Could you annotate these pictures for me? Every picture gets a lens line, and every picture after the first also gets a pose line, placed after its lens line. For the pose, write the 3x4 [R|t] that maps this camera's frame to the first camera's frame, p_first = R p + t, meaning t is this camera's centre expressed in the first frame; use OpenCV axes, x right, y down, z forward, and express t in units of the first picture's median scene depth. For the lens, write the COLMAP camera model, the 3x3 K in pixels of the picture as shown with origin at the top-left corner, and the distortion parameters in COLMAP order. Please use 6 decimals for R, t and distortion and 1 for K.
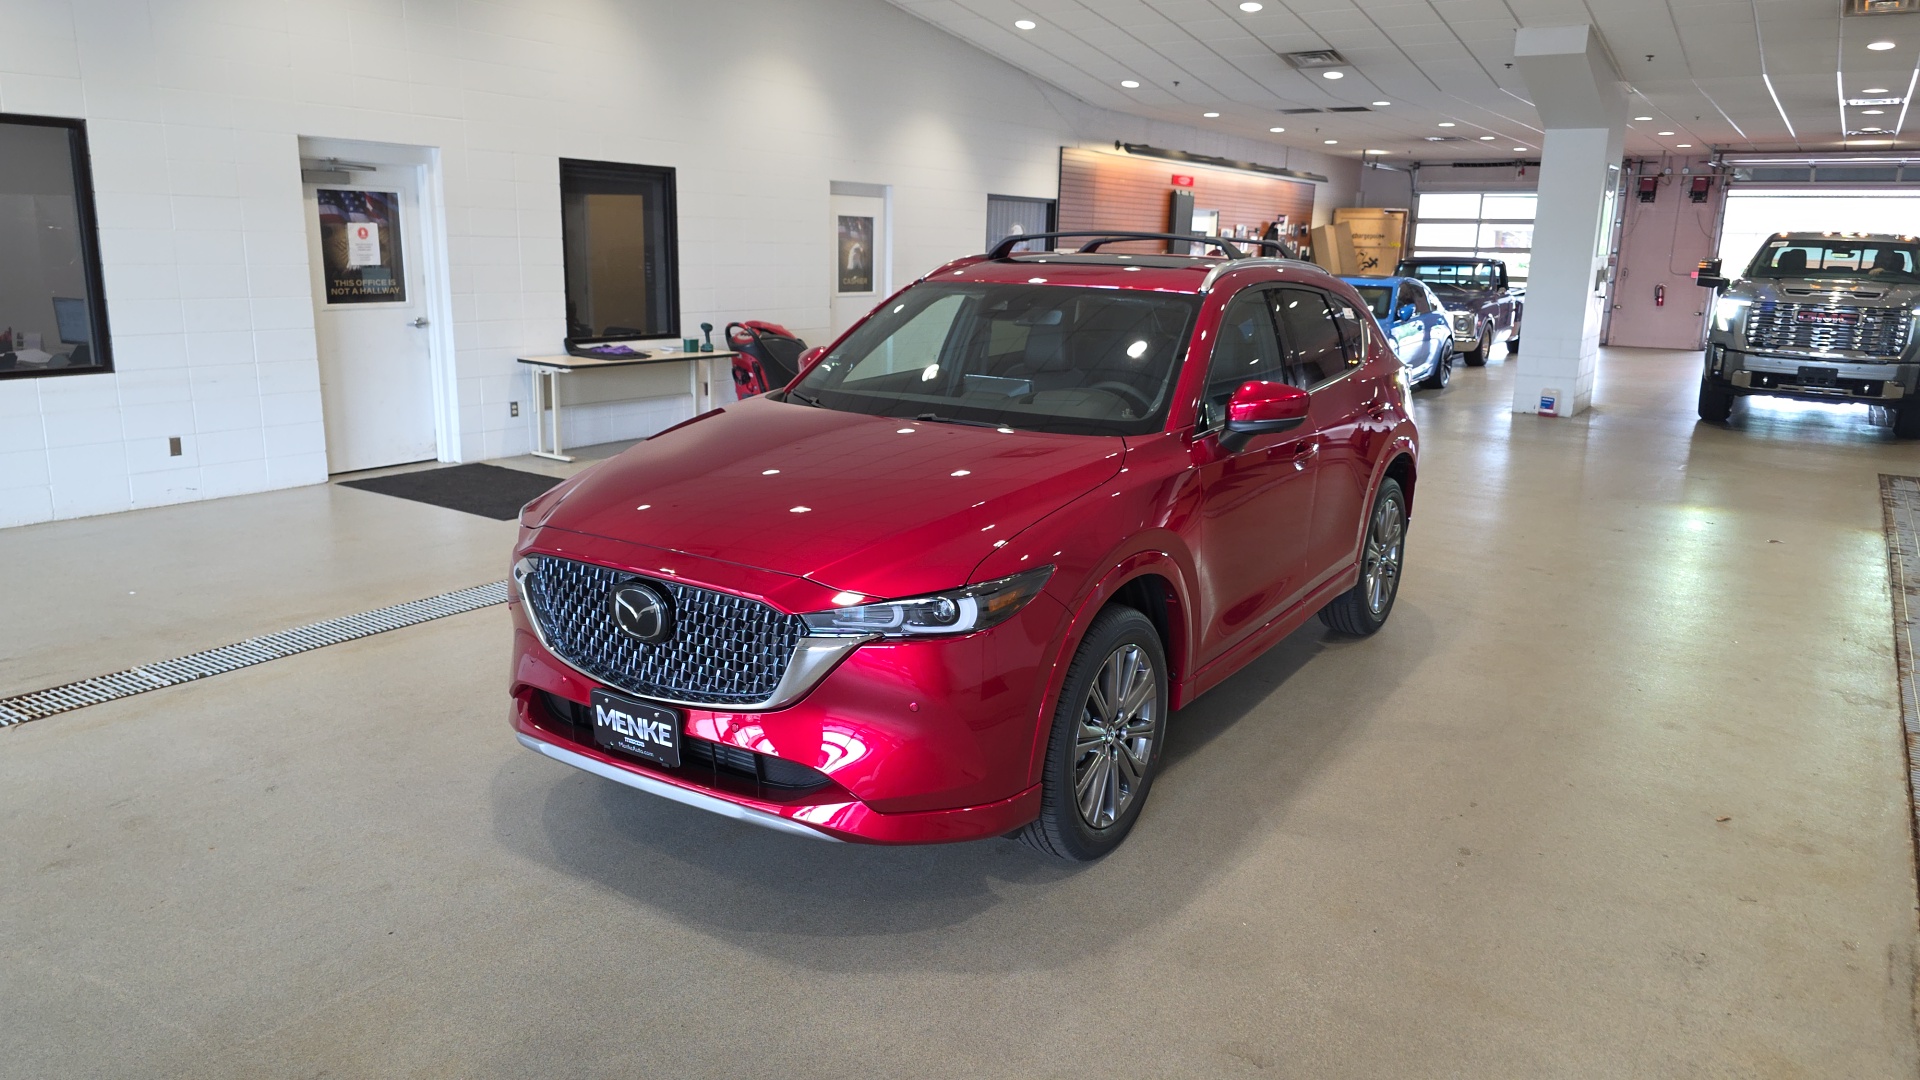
lens RADIAL K [[1289.2, 0, 979.5], [0, 1289.2, 530.0], [0, 0, 1]] dist [0.055534, -0.054008]
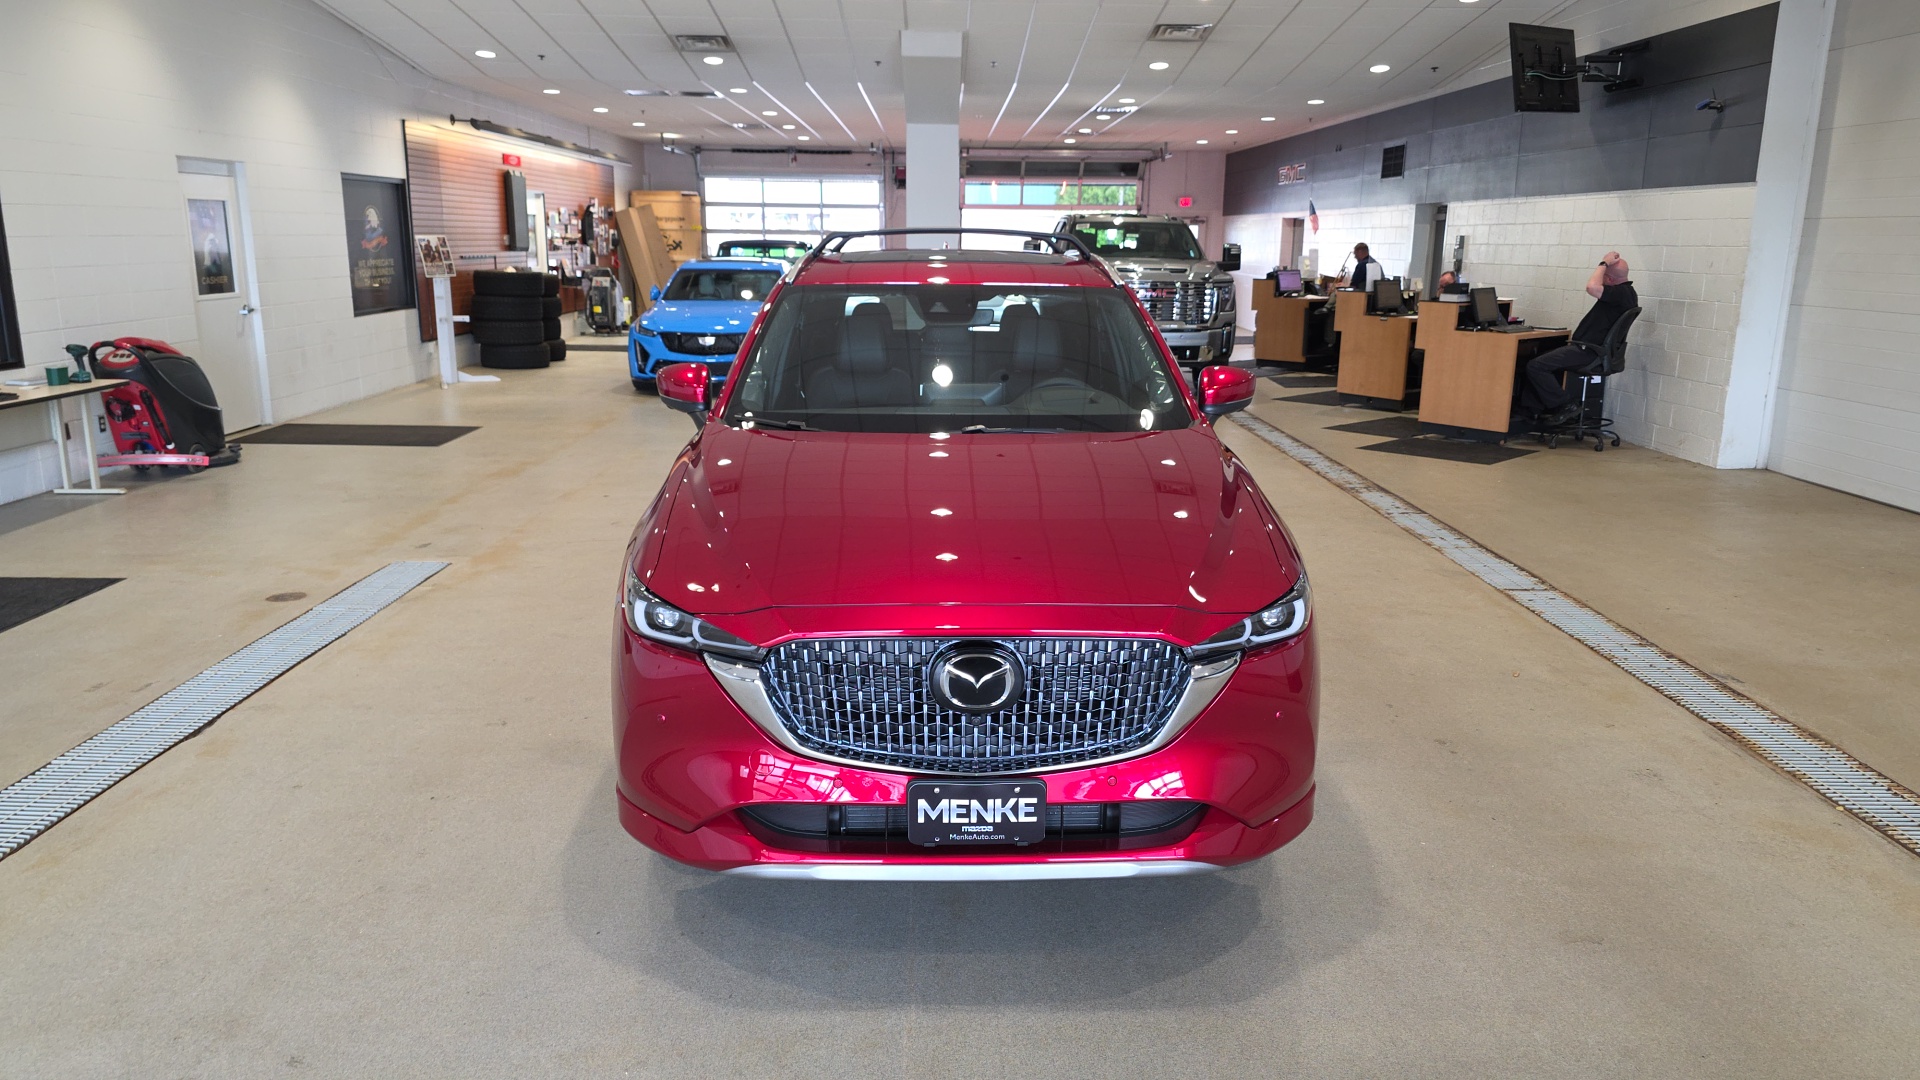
lens RADIAL K [[1289.2, 0, 975.9], [0, 1289.2, 532.6], [0, 0, 1]] dist [0.055534, -0.054008]
pose [[0.822172, -0.143248, 0.550920, -0.170452], [0.133980, 0.989326, 0.057293, -0.019925], [-0.553247, 0.026708, 0.832589, 0.063995]]
